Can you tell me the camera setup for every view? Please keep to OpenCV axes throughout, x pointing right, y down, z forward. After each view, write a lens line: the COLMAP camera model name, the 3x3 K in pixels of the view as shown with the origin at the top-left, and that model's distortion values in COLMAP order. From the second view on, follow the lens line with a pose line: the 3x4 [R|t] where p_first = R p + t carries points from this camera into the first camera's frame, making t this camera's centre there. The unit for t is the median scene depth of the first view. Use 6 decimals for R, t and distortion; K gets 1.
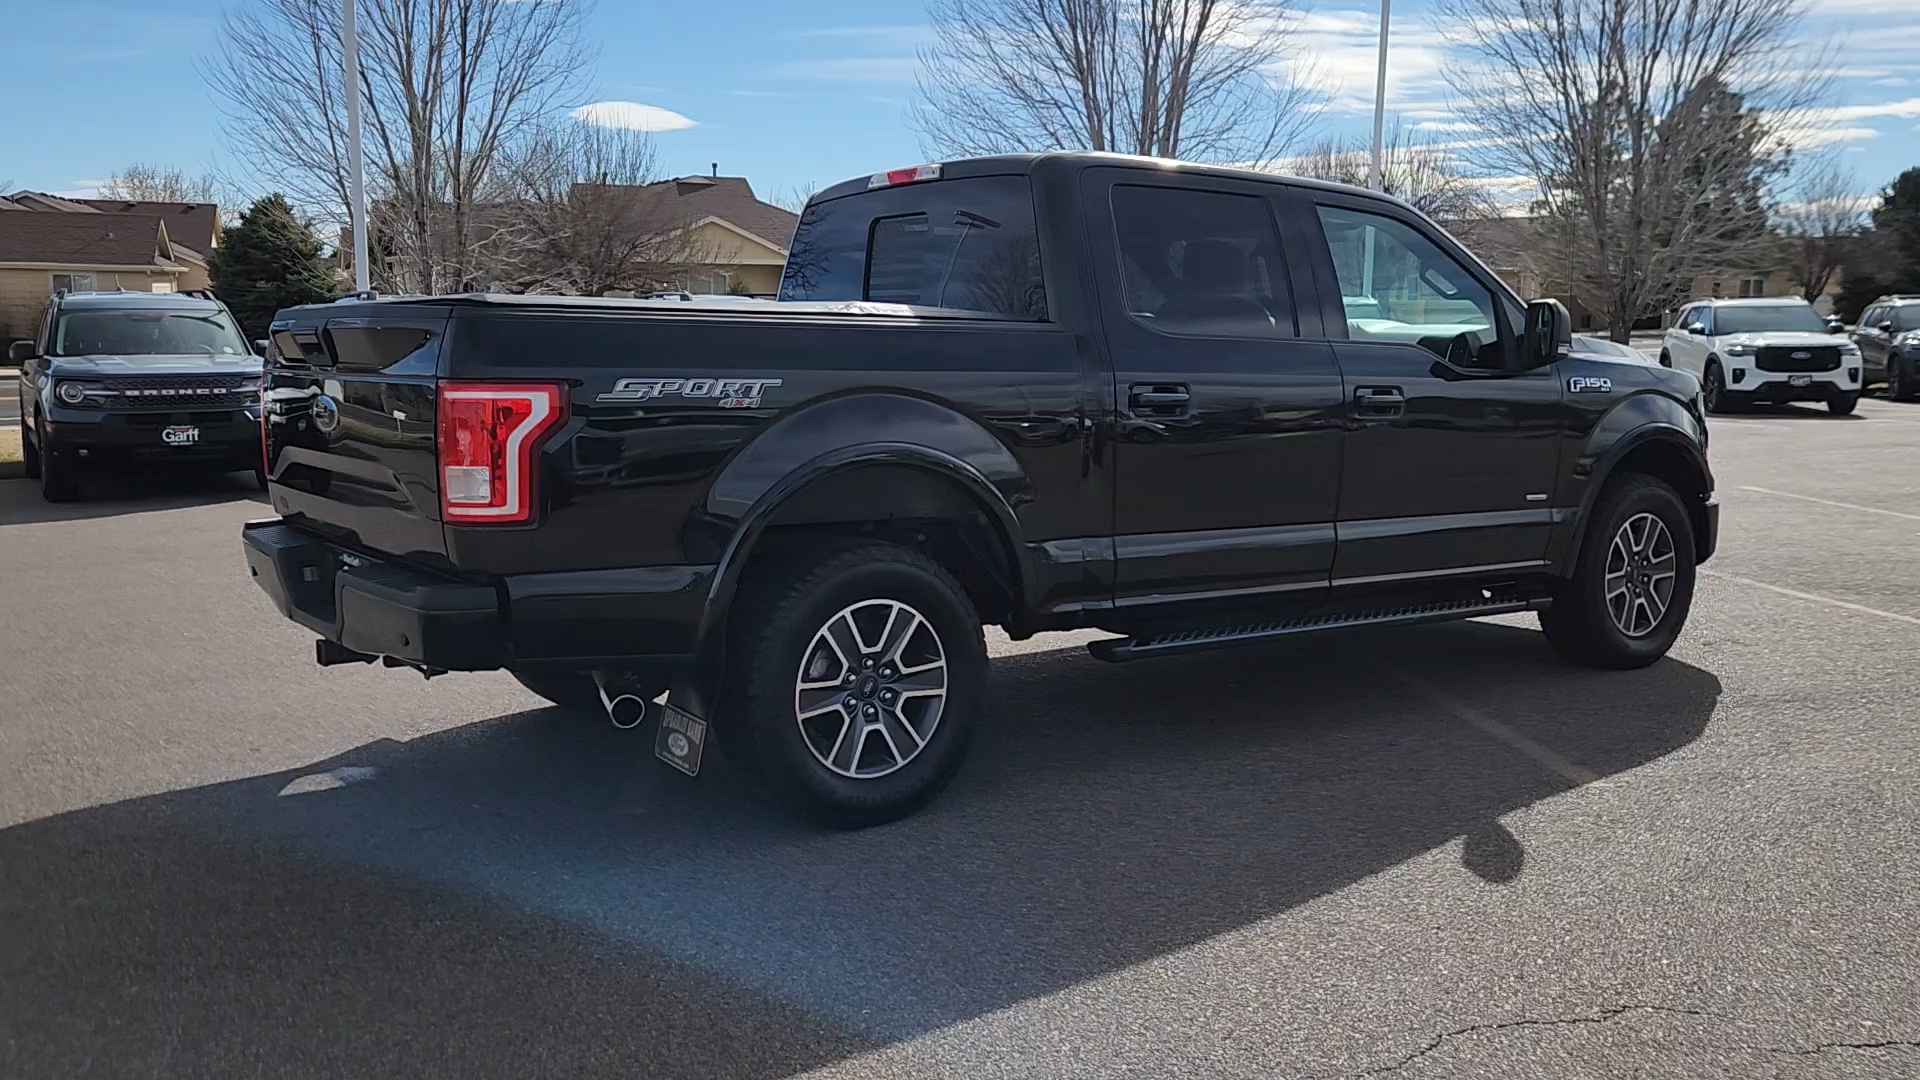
lens RADIAL K [[1641.9, 0, 959.5], [0, 1641.9, 536.0], [0, 0, 1]] dist [0.030282, -0.012020]
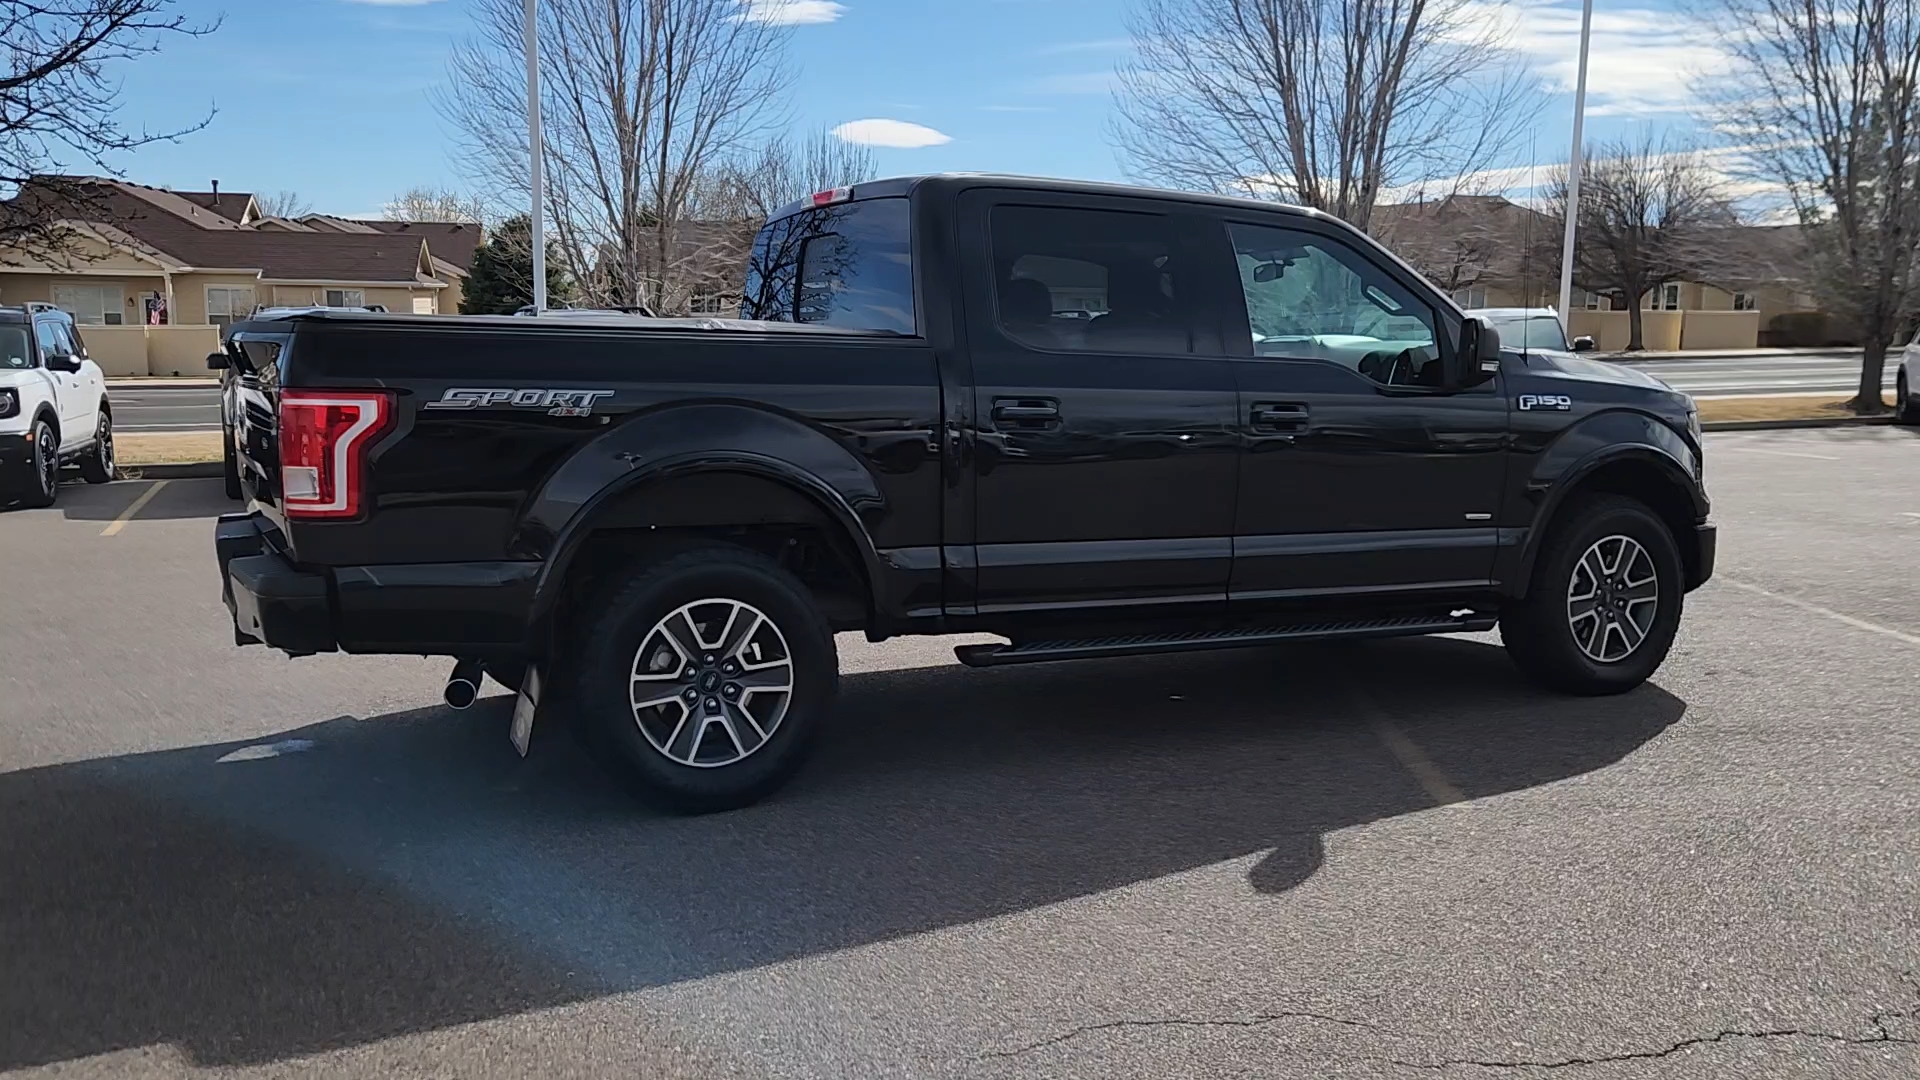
lens RADIAL K [[1641.9, 0, 957.9], [0, 1641.9, 536.4], [0, 0, 1]] dist [0.030282, -0.012020]
pose [[0.988266, 0.020697, -0.151337, 0.239090], [-0.021819, 0.999745, -0.005762, 0.001052], [0.151179, 0.008997, 0.988465, -0.024210]]
